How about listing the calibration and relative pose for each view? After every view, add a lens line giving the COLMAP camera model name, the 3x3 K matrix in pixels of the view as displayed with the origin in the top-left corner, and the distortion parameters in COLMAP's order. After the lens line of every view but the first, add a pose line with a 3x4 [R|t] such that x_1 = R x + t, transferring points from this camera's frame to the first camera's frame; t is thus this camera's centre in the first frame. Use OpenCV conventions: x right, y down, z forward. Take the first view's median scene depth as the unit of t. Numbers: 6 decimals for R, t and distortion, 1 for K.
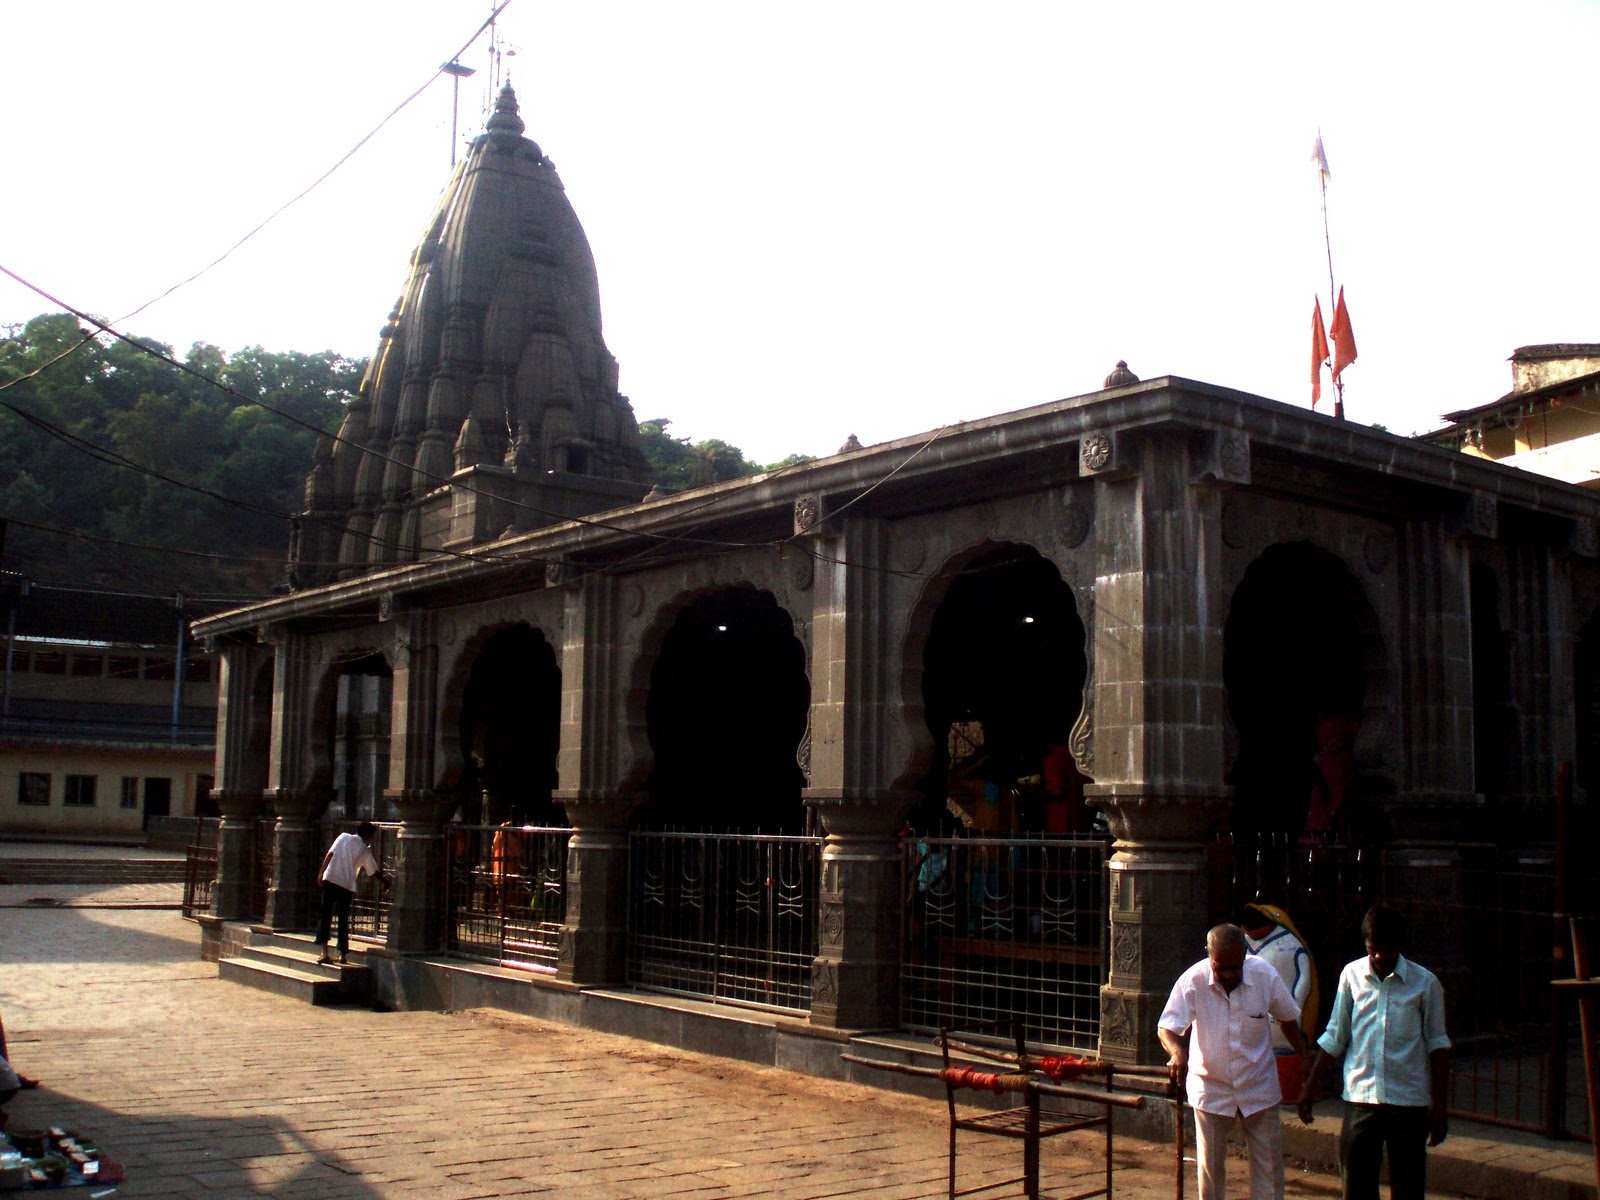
lens RADIAL K [[1711.9, 0, 800.0], [0, 1711.9, 600.0], [0, 0, 1]] dist [-0.173759, 0.019320]
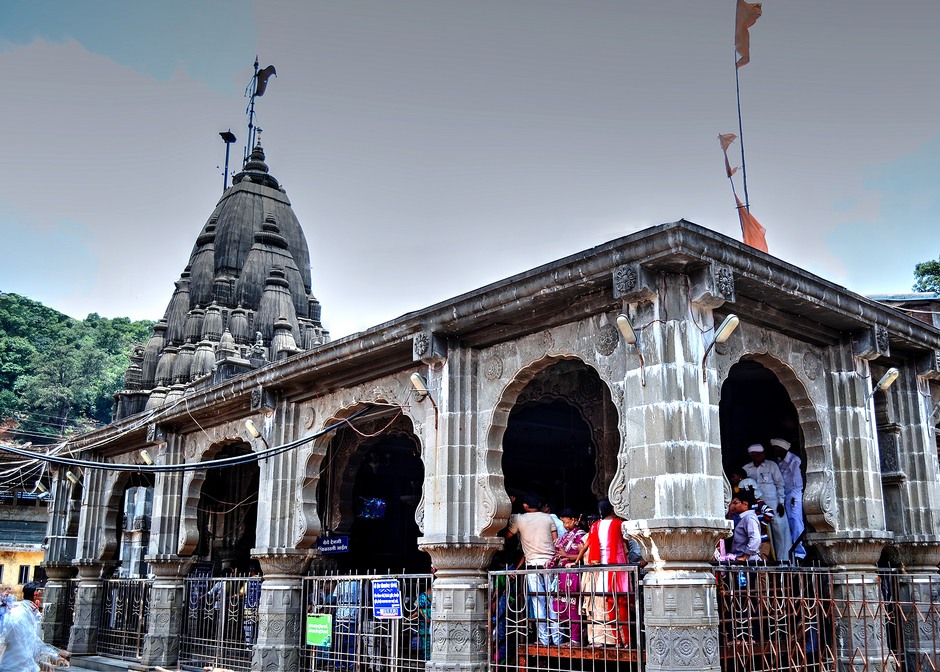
lens RADIAL K [[907.2, 0, 524.0], [0, 907.2, 336.8], [0, 0, 1]] dist [-0.081639, 0.011954]
pose [[0.995134, 0.002229, 0.098505, 0.014858], [0.012004, 0.989555, -0.143656, 0.054025], [-0.097796, 0.144139, 0.984713, 0.231600]]
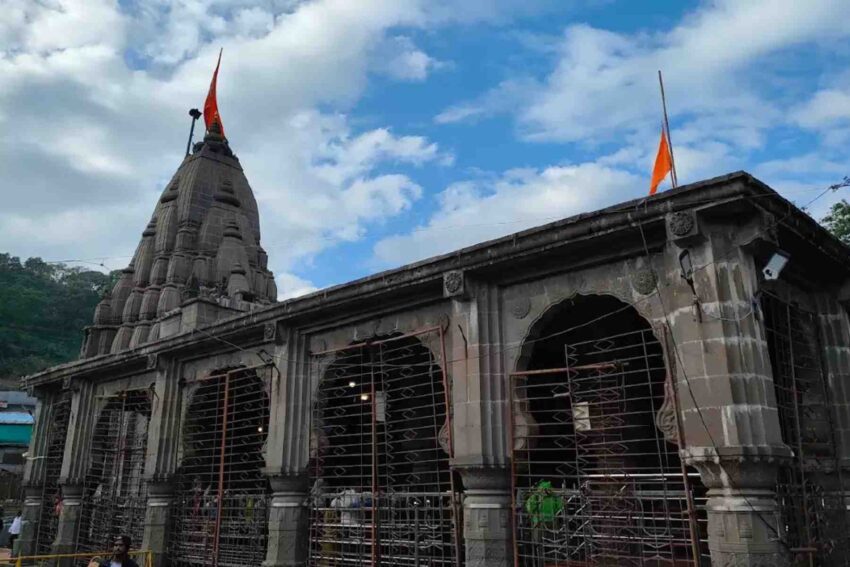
lens RADIAL K [[710.2, 0, 426.9], [0, 710.2, 248.7], [0, 0, 1]] dist [0.034437, -0.004467]
pose [[0.986649, 0.031769, 0.159730, -0.128188], [0.000748, 0.979895, -0.199511, 0.052295], [-0.162857, 0.196967, 0.966789, 0.343172]]
